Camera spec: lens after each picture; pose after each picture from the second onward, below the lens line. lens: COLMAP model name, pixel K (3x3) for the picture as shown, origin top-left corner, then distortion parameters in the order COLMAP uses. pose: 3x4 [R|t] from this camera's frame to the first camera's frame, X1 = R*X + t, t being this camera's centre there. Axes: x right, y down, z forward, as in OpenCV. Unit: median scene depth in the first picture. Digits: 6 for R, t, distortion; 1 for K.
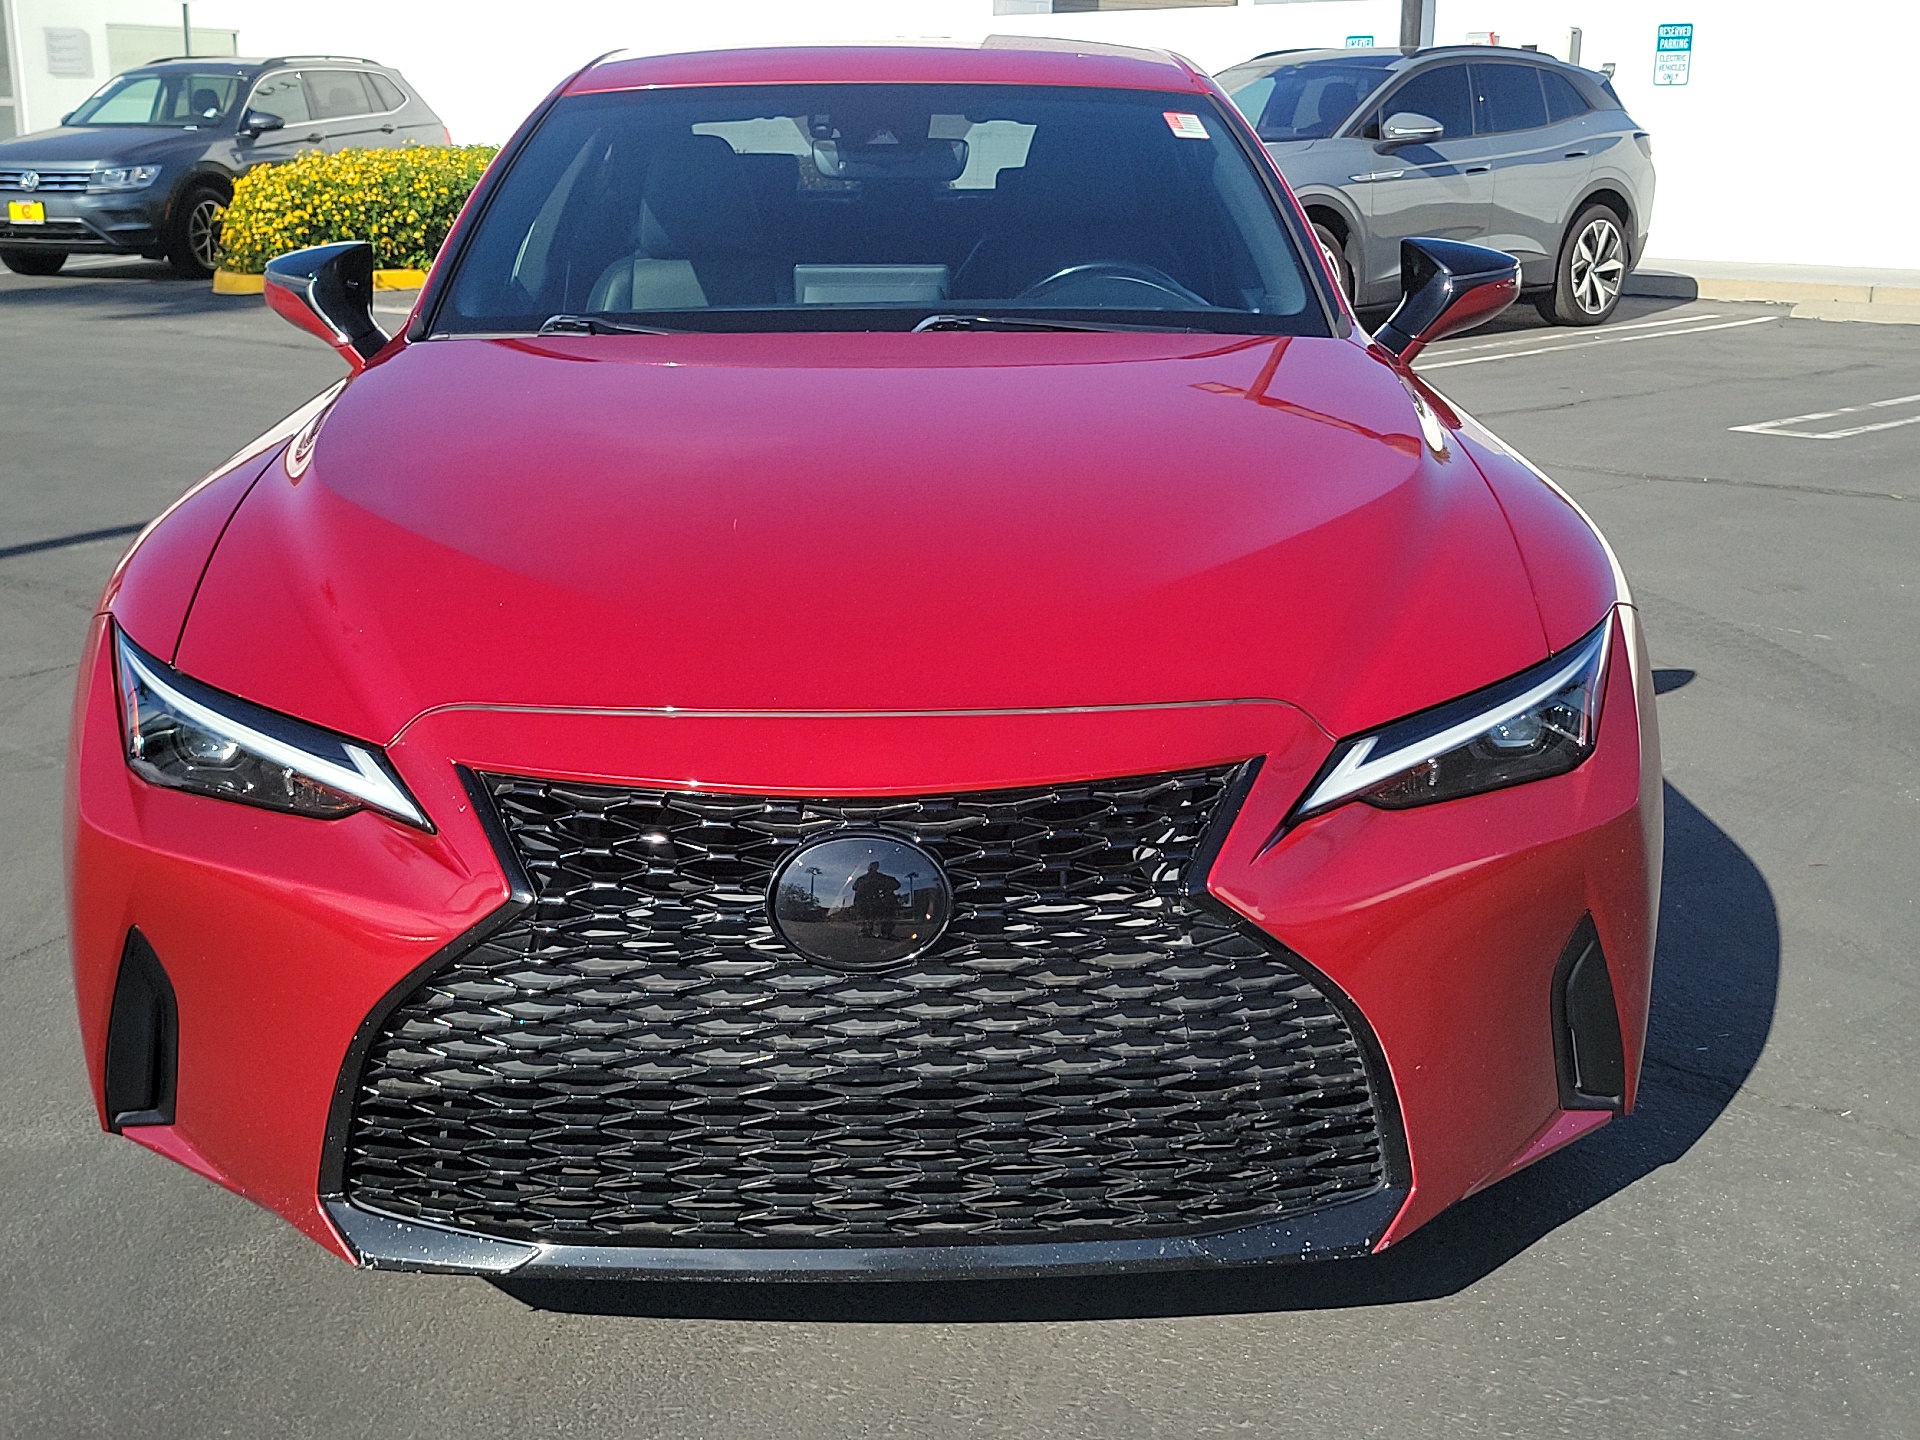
lens RADIAL K [[1558.0, 0, 958.8], [0, 1558.0, 704.0], [0, 0, 1]] dist [0.026239, -0.010775]
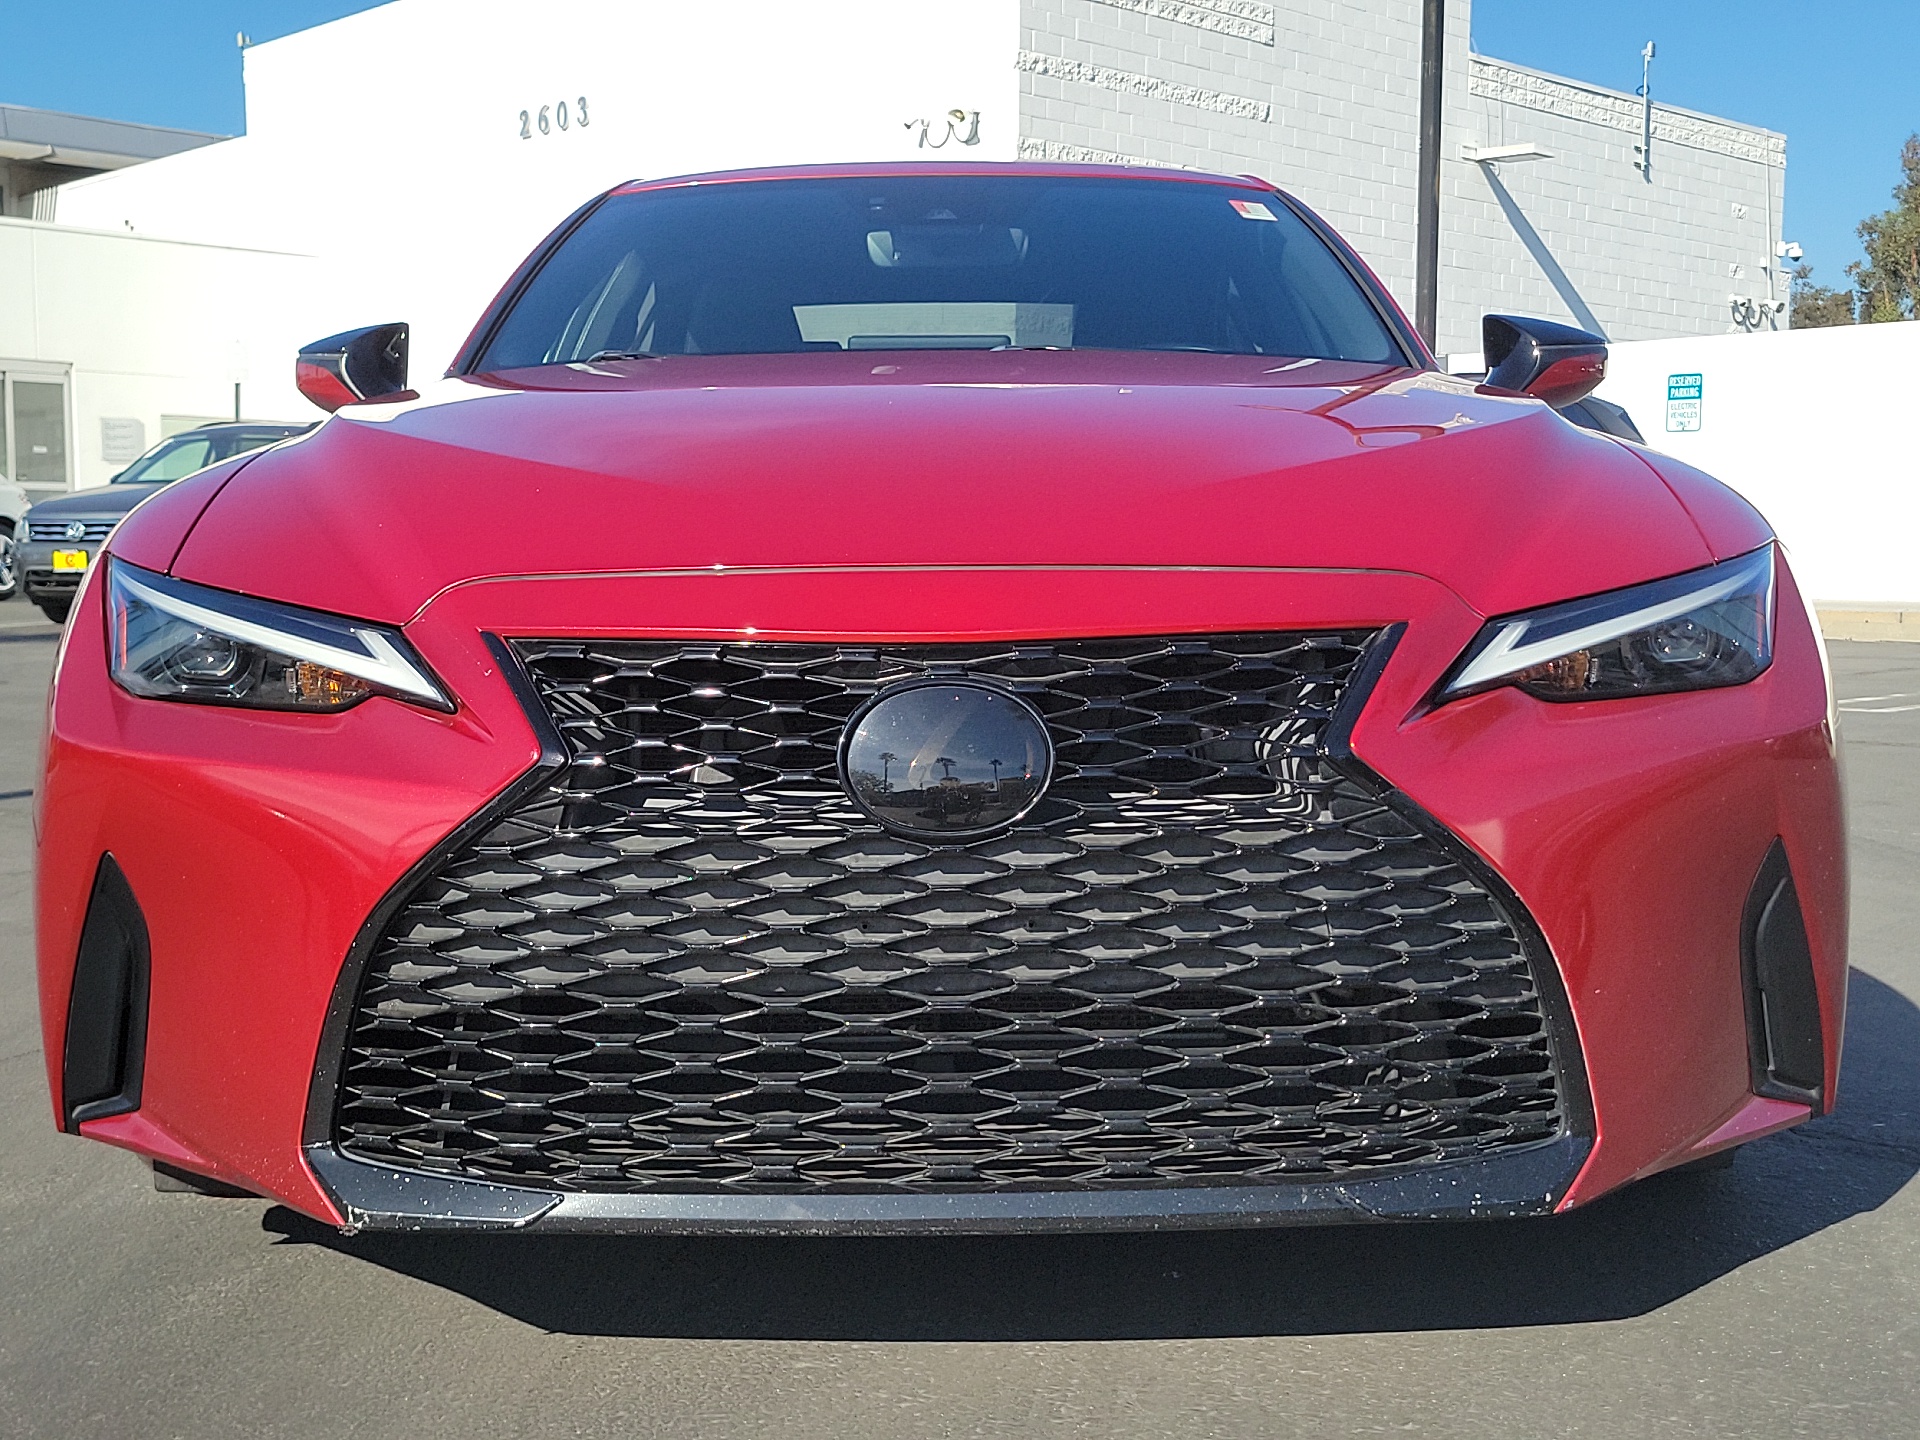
lens RADIAL K [[1558.0, 0, 962.0], [0, 1558.0, 925.9], [0, 0, 1]] dist [0.026239, -0.010775]
pose [[0.999960, -0.003314, -0.008330, -0.043736], [0.002234, 0.991971, -0.126446, 0.298017], [0.008682, 0.126422, 0.991939, 0.146685]]
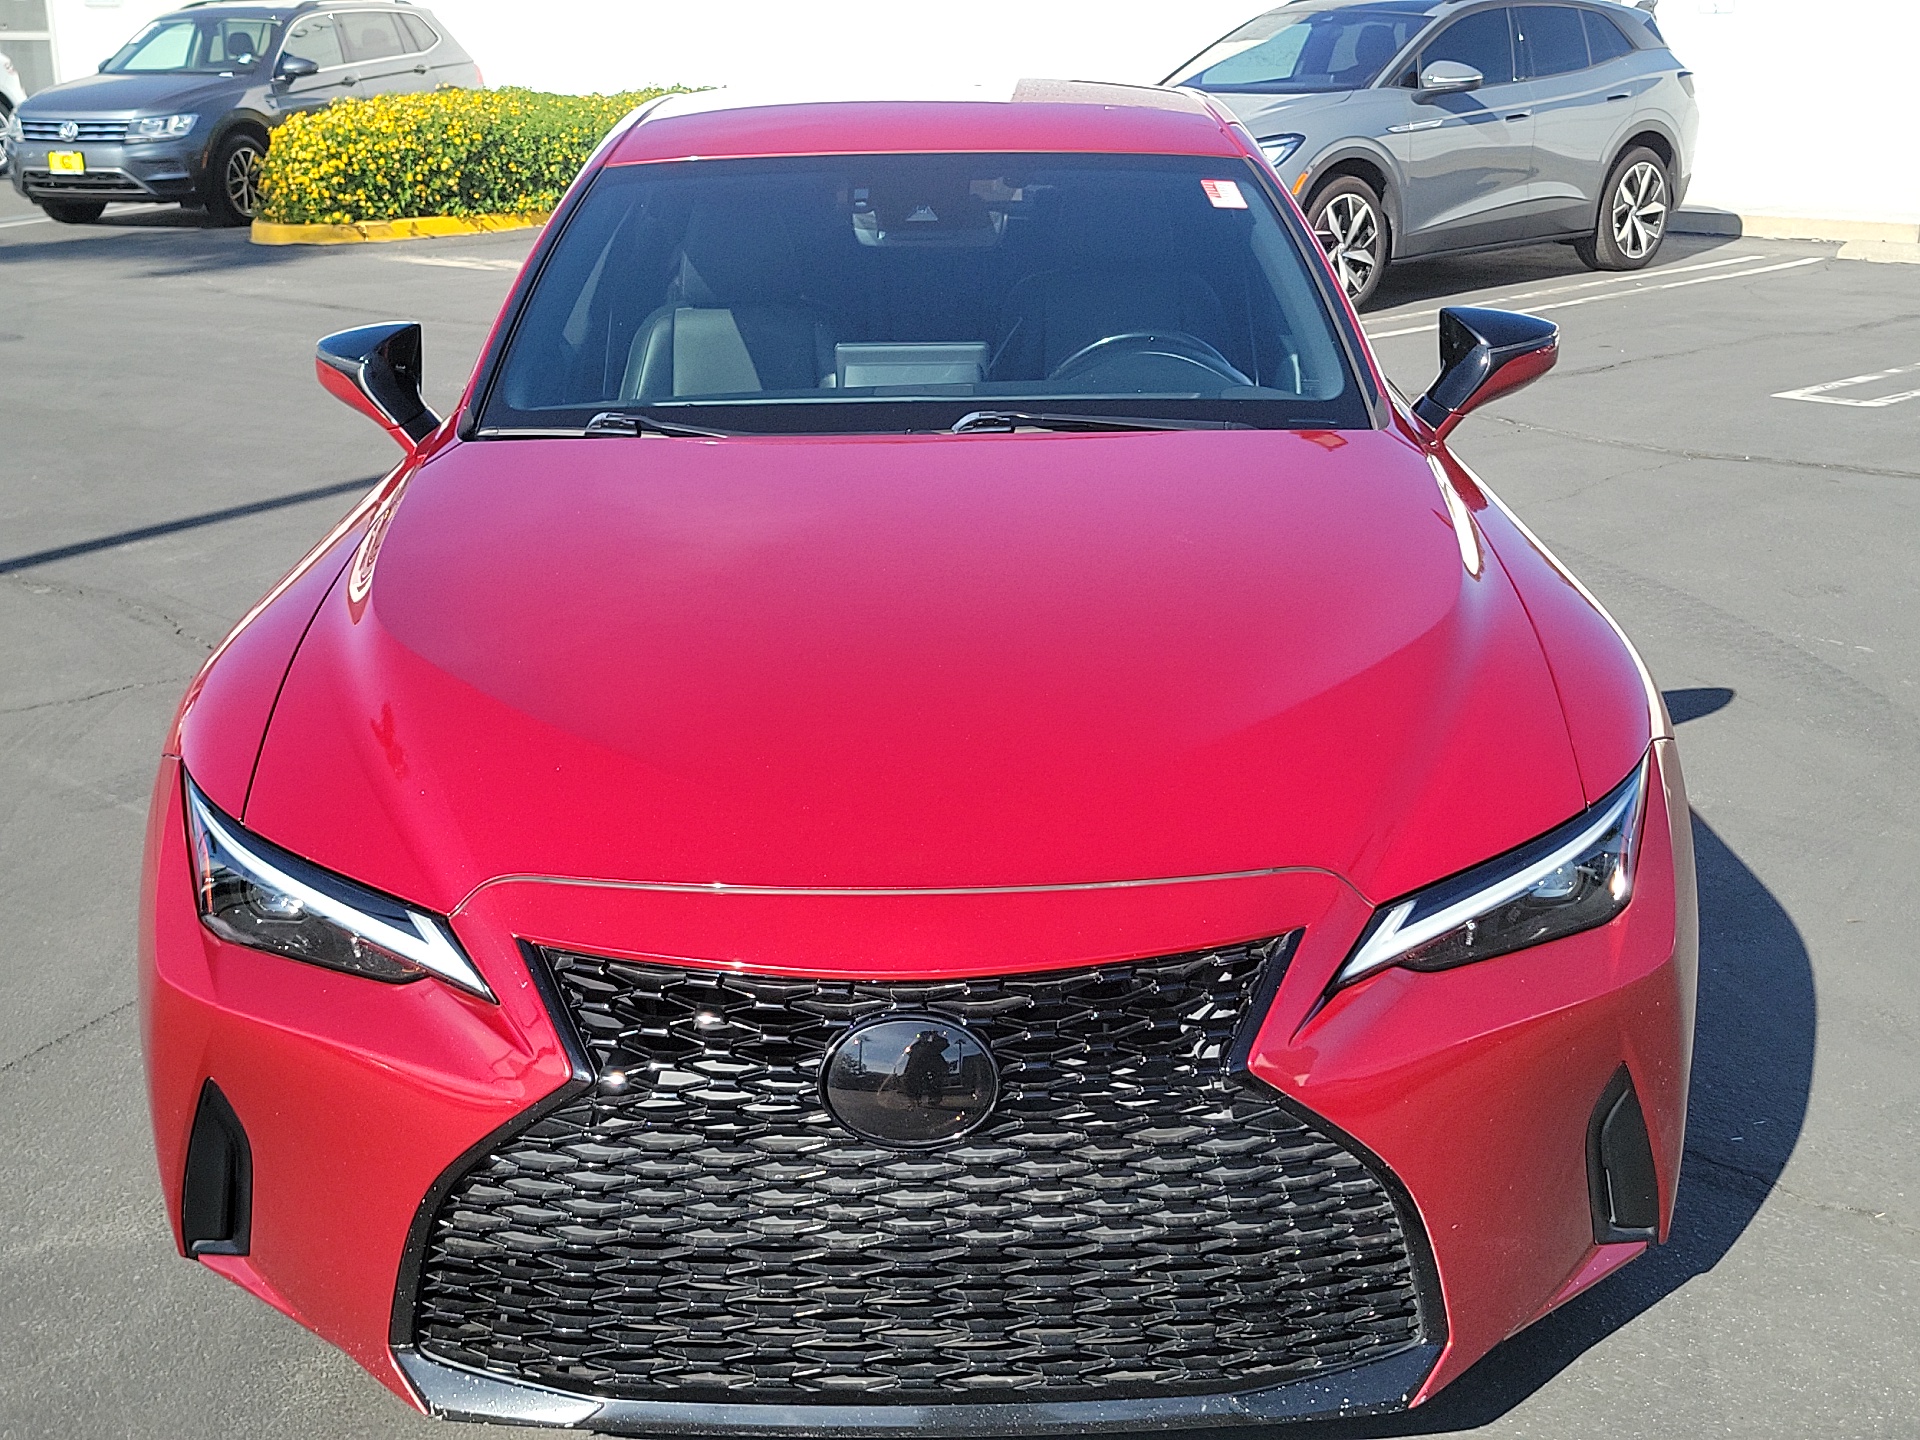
lens RADIAL K [[1558.0, 0, 961.1], [0, 1558.0, 653.2], [0, 0, 1]] dist [0.026239, -0.010775]
pose [[0.999789, -0.004004, -0.020156, -0.006630], [0.004499, 0.999687, 0.024593, -0.165645], [0.020051, -0.024679, 0.999494, -0.020212]]
